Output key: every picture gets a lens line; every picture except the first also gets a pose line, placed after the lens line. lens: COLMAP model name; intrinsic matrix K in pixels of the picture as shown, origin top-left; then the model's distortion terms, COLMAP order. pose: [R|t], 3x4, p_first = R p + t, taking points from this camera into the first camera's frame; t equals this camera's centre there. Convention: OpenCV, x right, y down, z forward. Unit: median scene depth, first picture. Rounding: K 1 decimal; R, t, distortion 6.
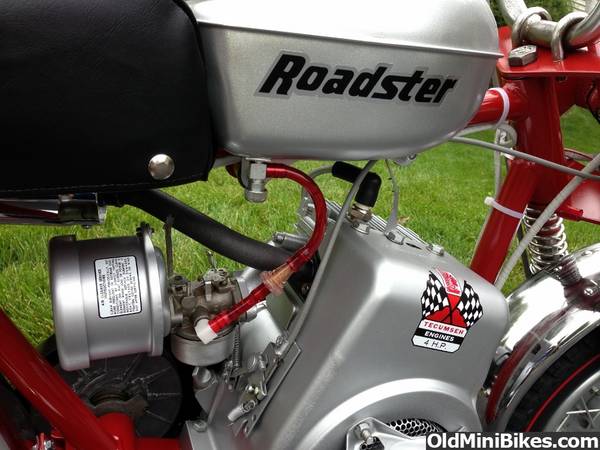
lens RADIAL K [[551.4, 0, 302.6], [0, 551.4, 226.0], [0, 0, 1]] dist [0.113126, -0.199434]
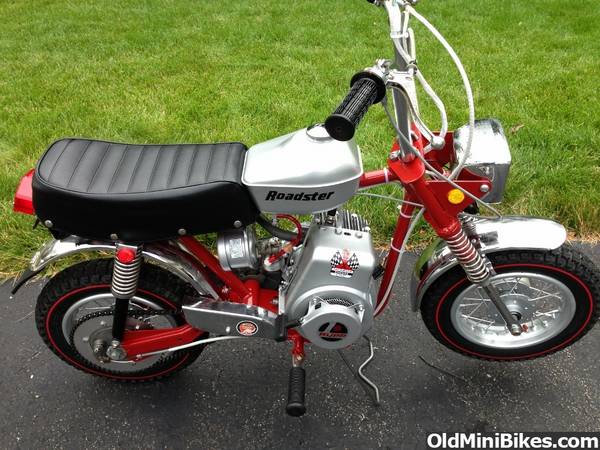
lens RADIAL K [[551.4, 0, 302.6], [0, 551.4, 226.0], [0, 0, 1]] dist [0.113126, -0.199434]
pose [[0.919114, 0.072415, -0.387281, 1.124139], [0.048685, 0.954556, 0.294027, -0.848958], [0.390973, -0.289099, 0.873820, -1.421847]]
